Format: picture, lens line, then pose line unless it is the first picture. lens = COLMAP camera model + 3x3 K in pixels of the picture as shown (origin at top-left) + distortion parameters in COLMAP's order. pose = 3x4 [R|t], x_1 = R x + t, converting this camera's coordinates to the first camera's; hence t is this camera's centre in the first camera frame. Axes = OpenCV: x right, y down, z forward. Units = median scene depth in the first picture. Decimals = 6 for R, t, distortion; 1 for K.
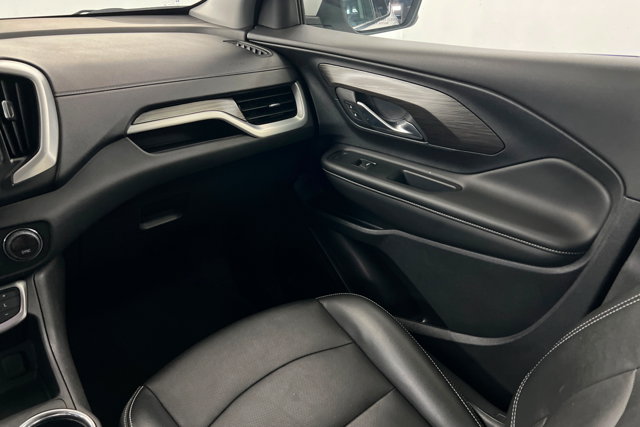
lens RADIAL K [[482.0, 0, 325.1], [0, 482.0, 212.1], [0, 0, 1]] dist [0.044267, -0.048356]
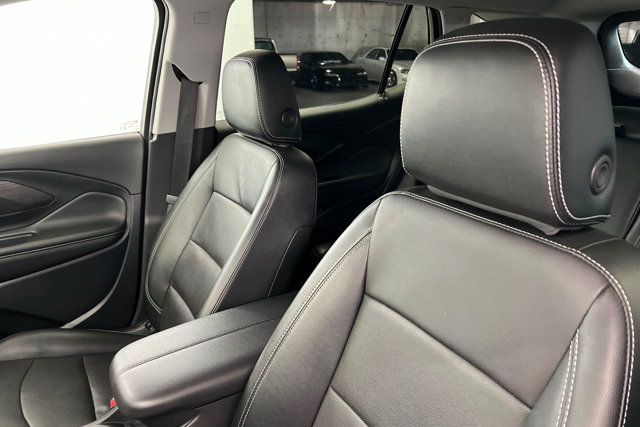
lens RADIAL K [[482.0, 0, 324.6], [0, 482.0, 212.3], [0, 0, 1]] dist [0.044267, -0.048356]
pose [[0.180396, -0.314062, 0.932106, -1.003801], [0.431047, 0.877050, 0.212088, -0.038359], [-0.884113, 0.363522, 0.293592, -0.314924]]
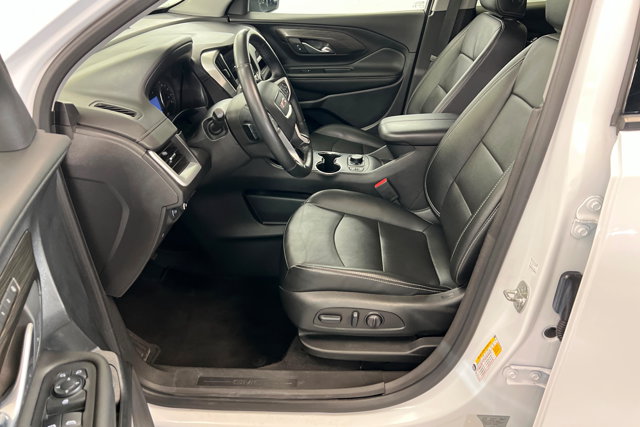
lens RADIAL K [[482.0, 0, 324.9], [0, 482.0, 215.7], [0, 0, 1]] dist [0.044267, -0.048356]
pose [[0.689859, -0.348280, 0.634662, -1.794283], [0.317497, 0.933417, 0.167117, 0.212824], [-0.650608, 0.086216, 0.754504, -0.831502]]
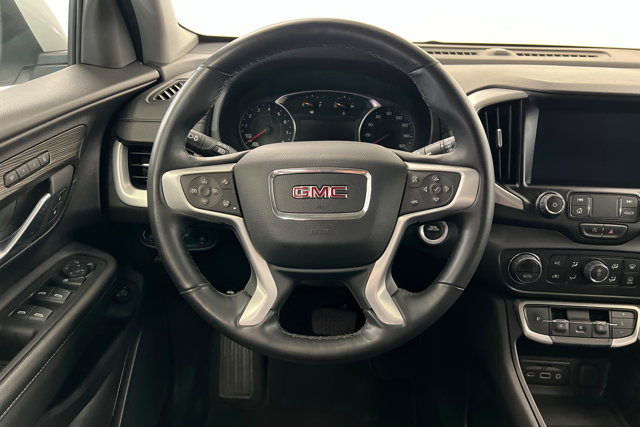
lens RADIAL K [[482.0, 0, 317.6], [0, 482.0, 214.3], [0, 0, 1]] dist [0.044267, -0.048356]
pose [[0.737585, 0.291099, -0.609286, -0.469964], [-0.316325, 0.946131, 0.069099, 0.086900], [0.596579, 0.141766, 0.789934, -0.190141]]
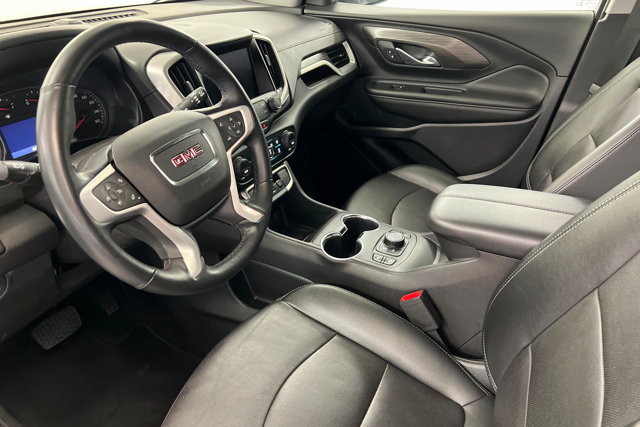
lens RADIAL K [[482.0, 0, 318.4], [0, 482.0, 211.4], [0, 0, 1]] dist [0.044267, -0.048356]
pose [[0.920578, -0.183314, 0.344865, -0.946739], [0.166739, 0.982958, 0.077403, 0.165464], [-0.353177, -0.013753, 0.935456, -0.521496]]
